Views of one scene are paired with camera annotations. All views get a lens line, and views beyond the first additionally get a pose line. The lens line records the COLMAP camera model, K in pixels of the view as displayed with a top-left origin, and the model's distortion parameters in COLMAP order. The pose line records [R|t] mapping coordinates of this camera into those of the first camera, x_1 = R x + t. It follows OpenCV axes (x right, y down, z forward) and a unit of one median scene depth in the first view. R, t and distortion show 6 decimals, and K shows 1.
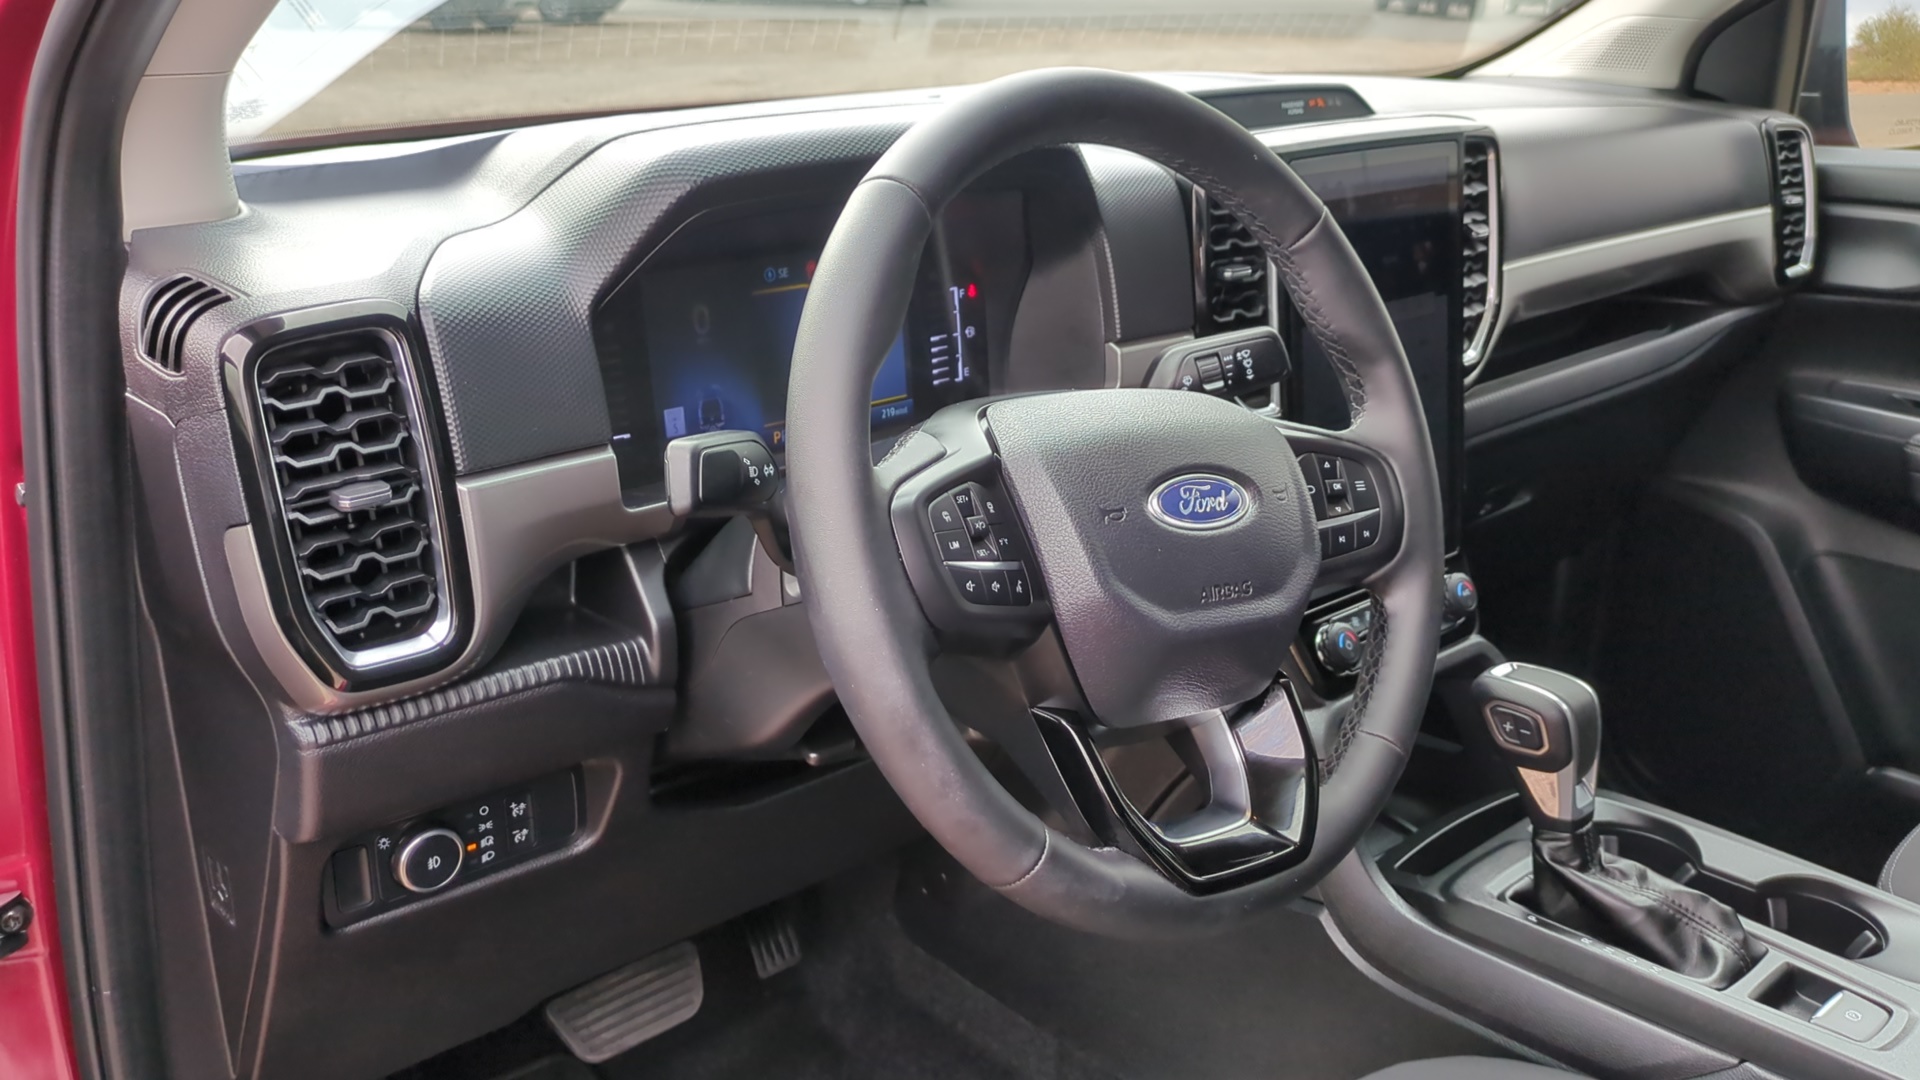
lens RADIAL K [[1634.6, 0, 952.2], [0, 1634.6, 539.1], [0, 0, 1]] dist [0.053334, -0.095347]
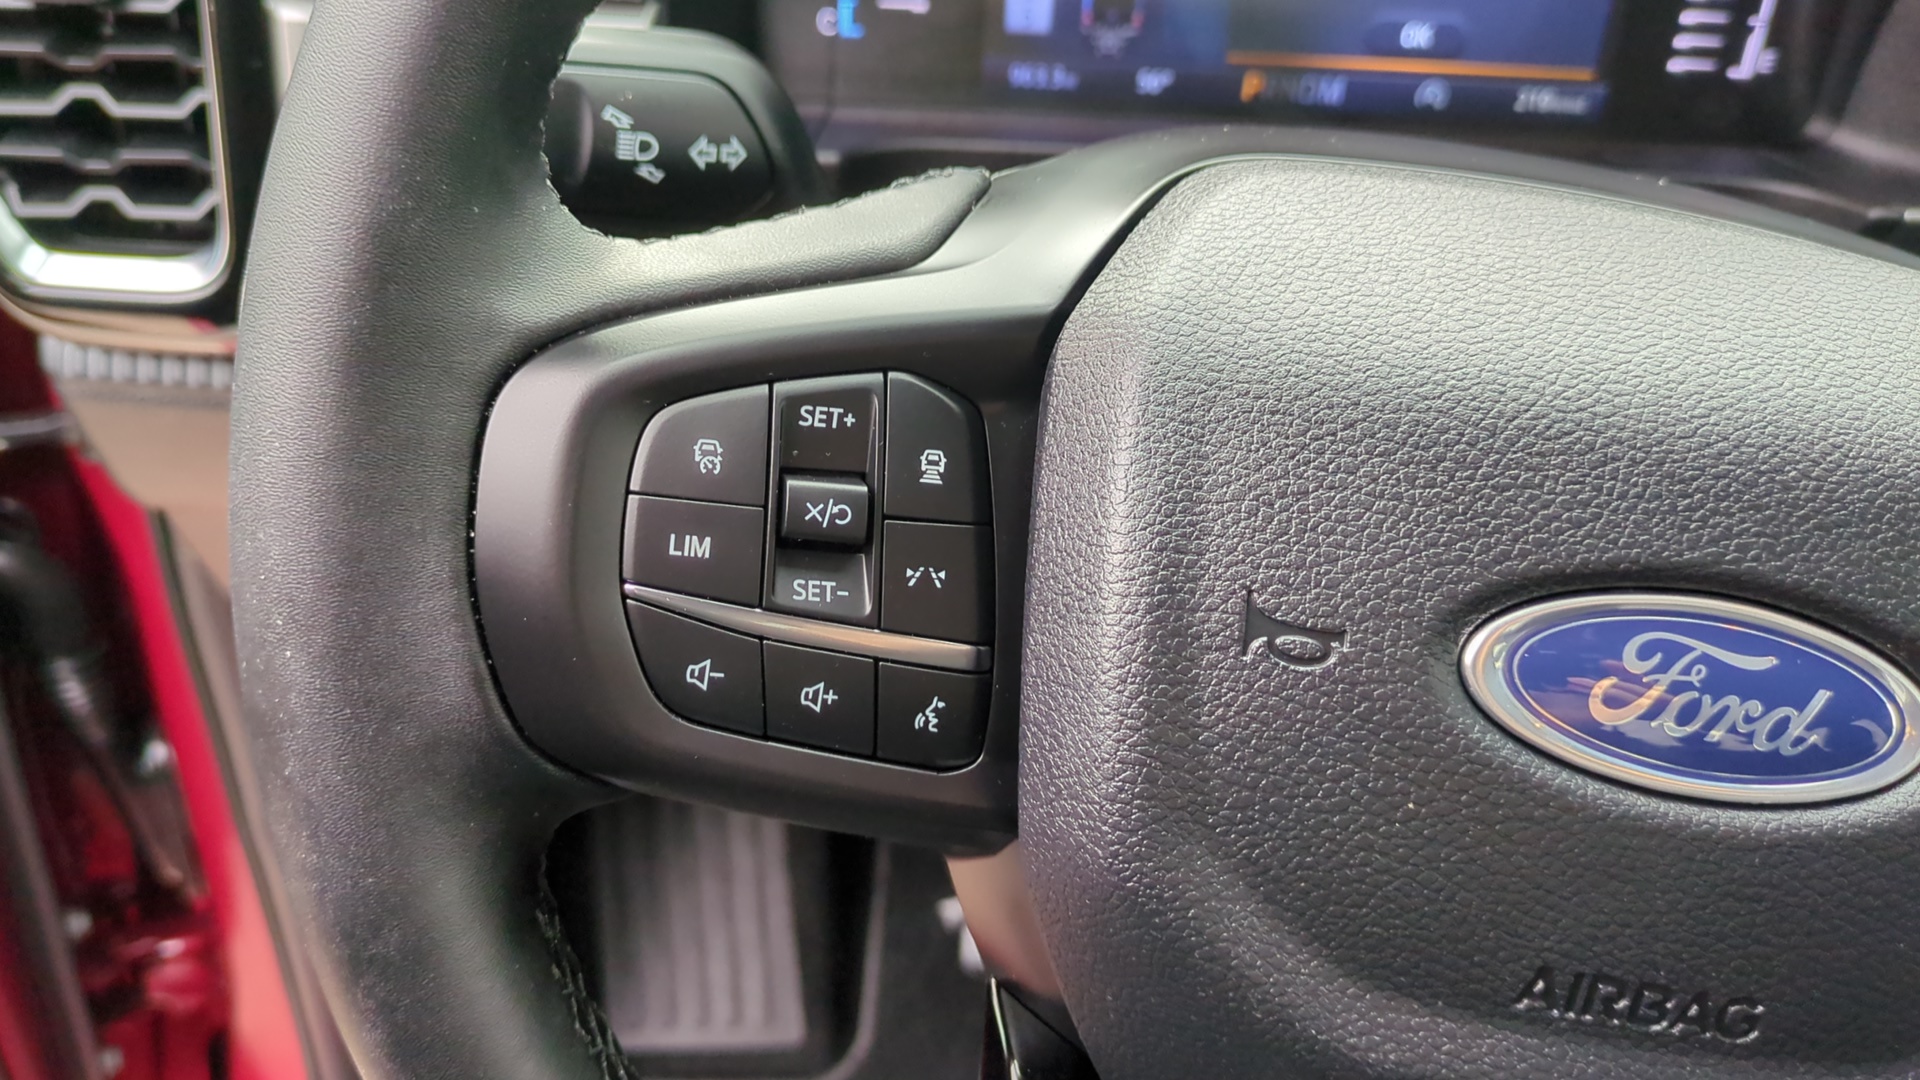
lens RADIAL K [[1634.3, 0, 960.0], [0, 1634.3, 540.0], [0, 0, 1]] dist [-0.000153, -0.005458]
pose [[0.744639, 0.419545, -0.519129, 0.171782], [-0.265303, 0.899721, 0.346577, -0.102012], [0.612476, -0.120348, 0.781274, 0.619808]]
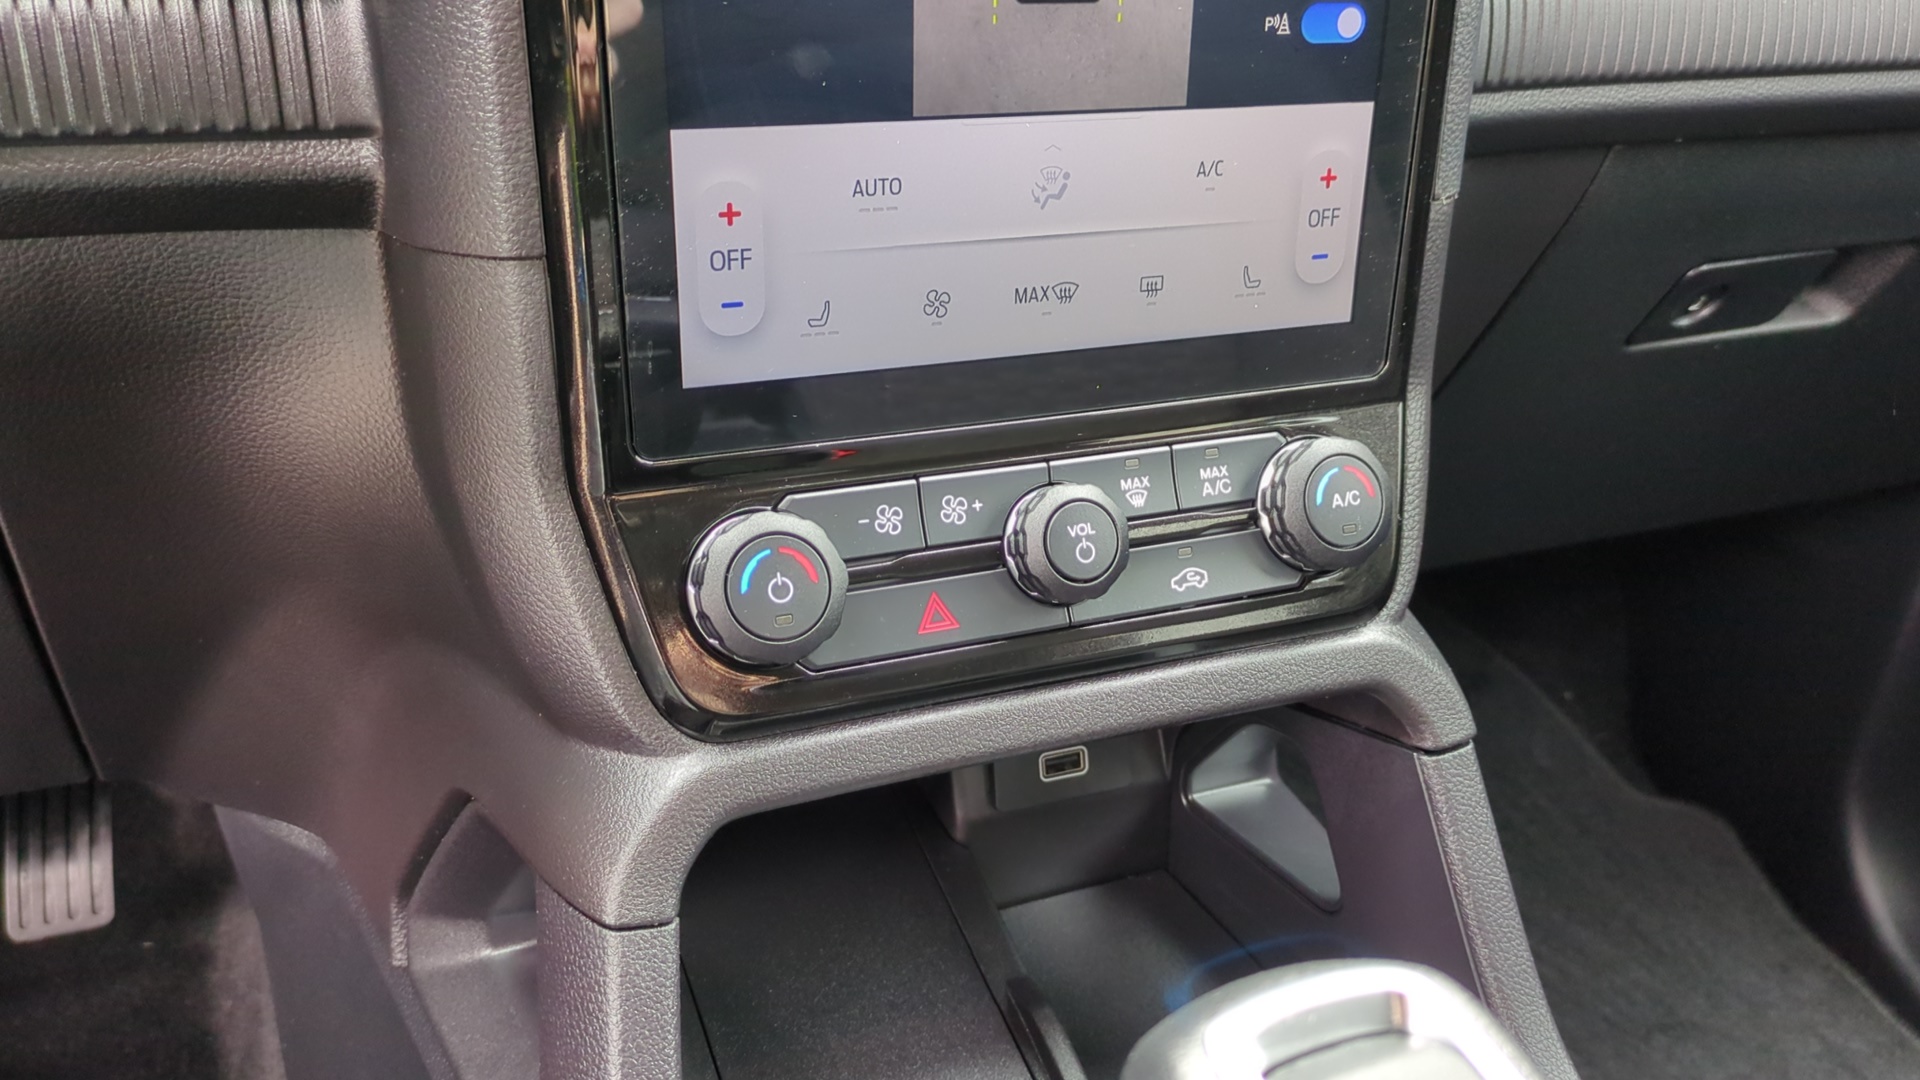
lens RADIAL K [[1647.6, 0, 971.1], [0, 1647.6, 540.4], [0, 0, 1]] dist [0.055948, -0.081624]
pose [[0.948146, 0.200802, -0.246371, 0.478960], [-0.164524, 0.973292, 0.160108, -0.000860], [0.271941, -0.111272, 0.955859, 0.967742]]
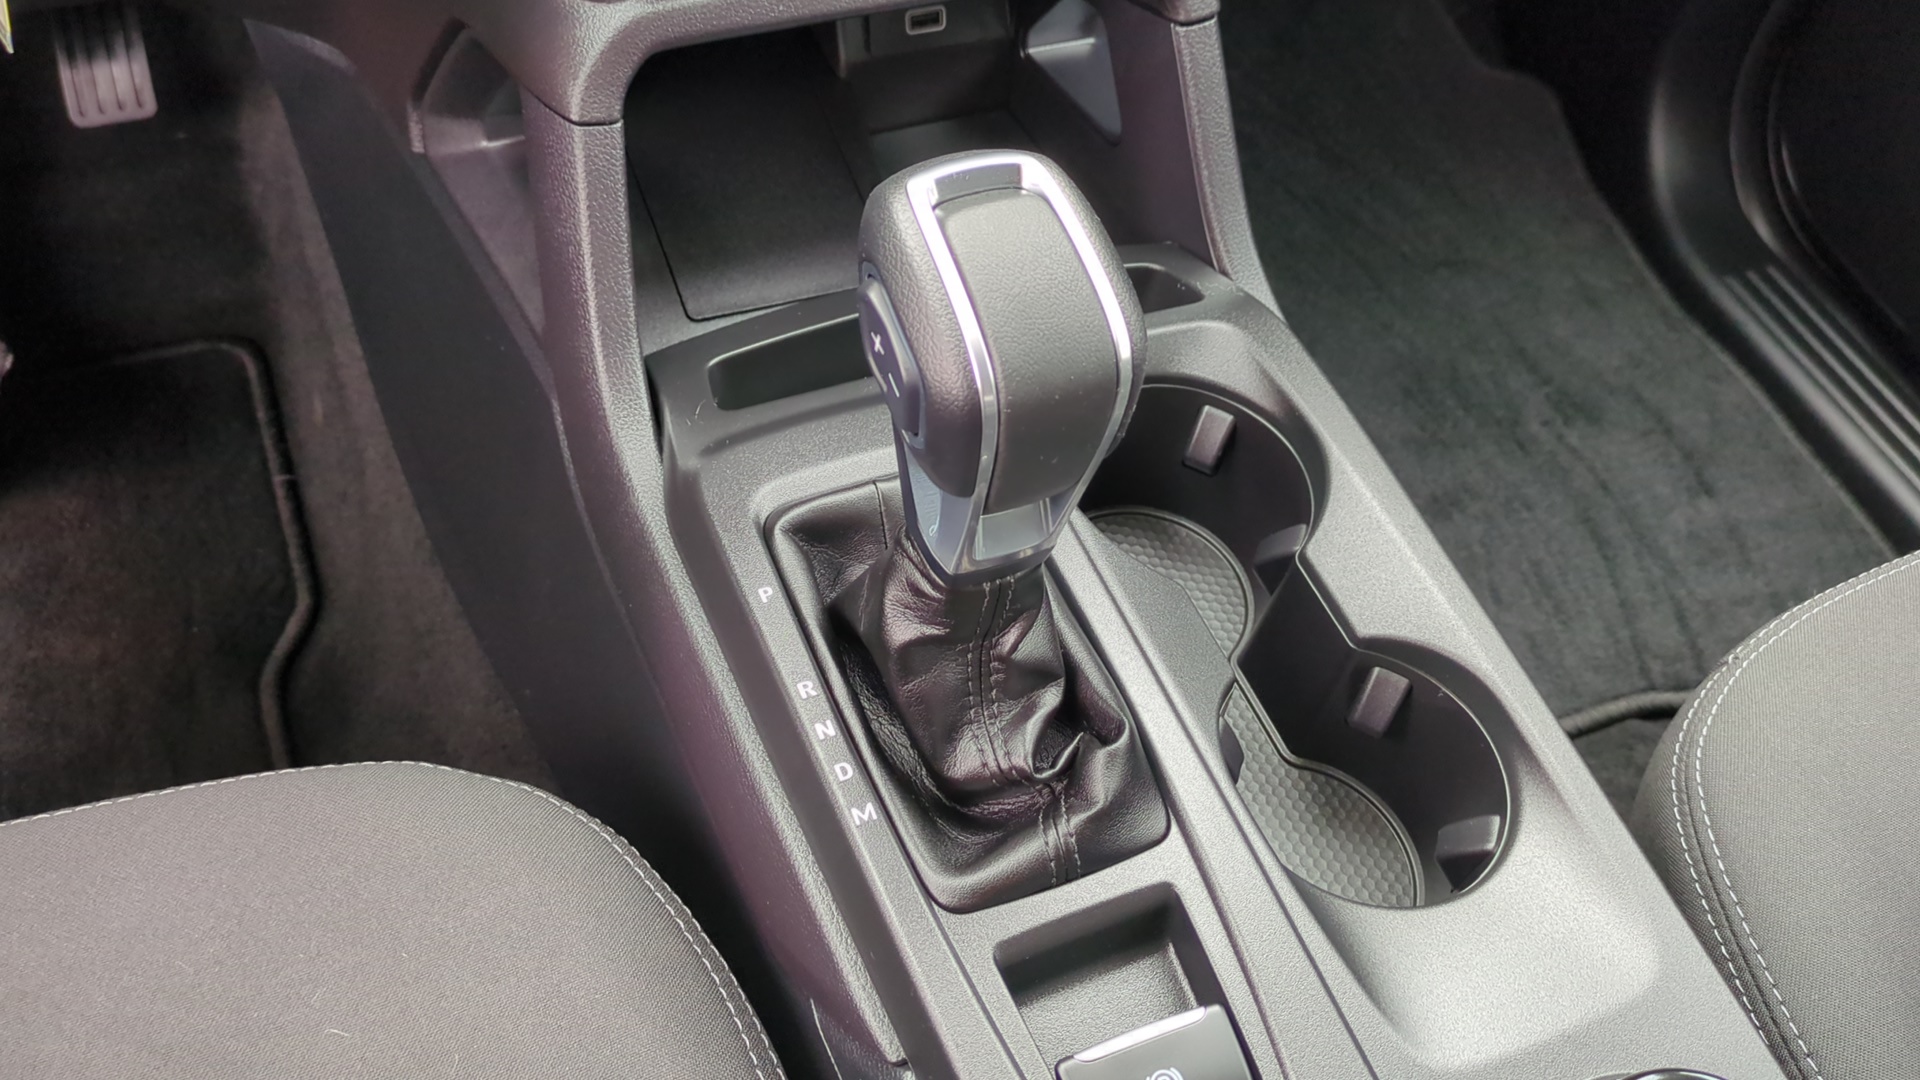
lens RADIAL K [[1655.3, 0, 937.3], [0, 1655.3, 536.2], [0, 0, 1]] dist [0.066971, -0.103772]
pose [[0.936638, 0.326811, -0.126107, 0.564779], [-0.205123, 0.803517, 0.558825, -0.075004], [0.283960, -0.497549, 0.819641, 0.782925]]
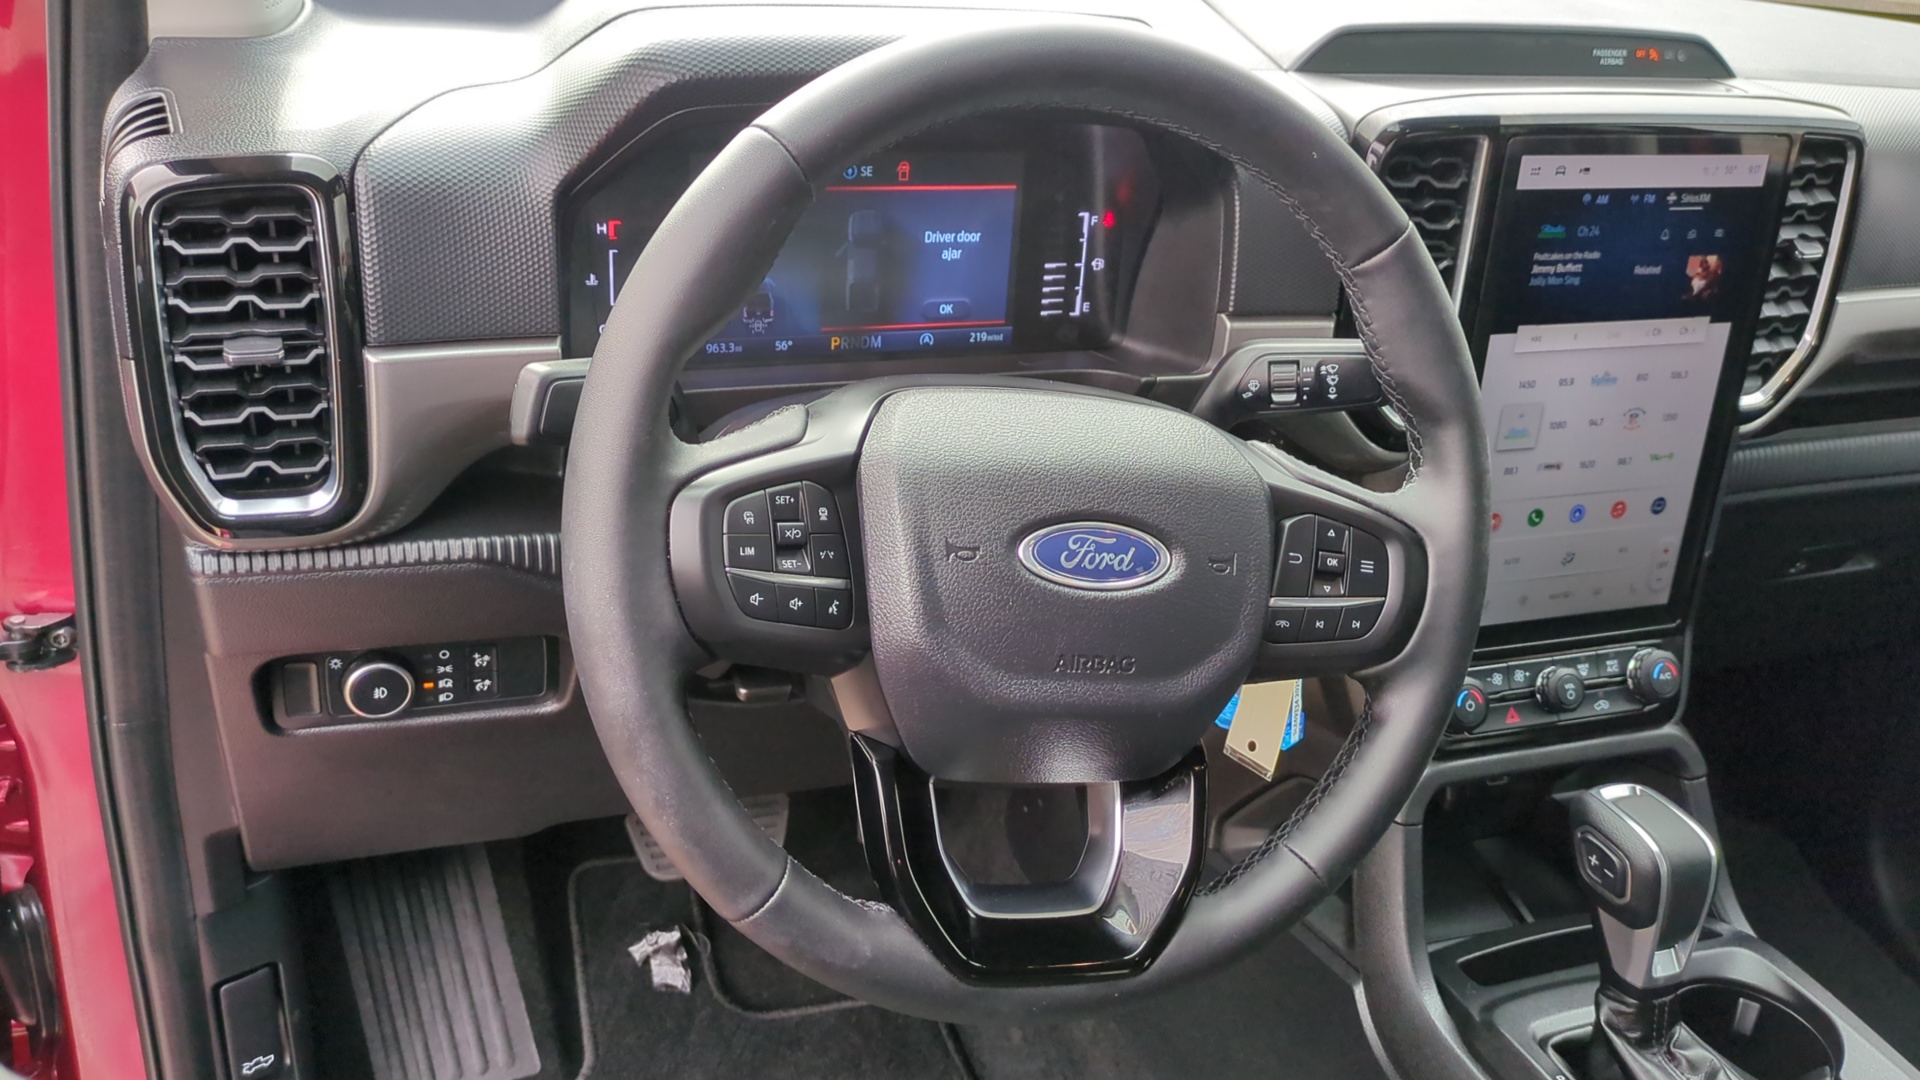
lens RADIAL K [[1634.6, 0, 952.2], [0, 1634.6, 539.1], [0, 0, 1]] dist [0.053334, -0.095347]
pose [[0.927481, 0.245945, -0.281585, 0.287149], [-0.208104, 0.965313, 0.157684, -0.134999], [0.310599, -0.087650, 0.946491, 0.145571]]
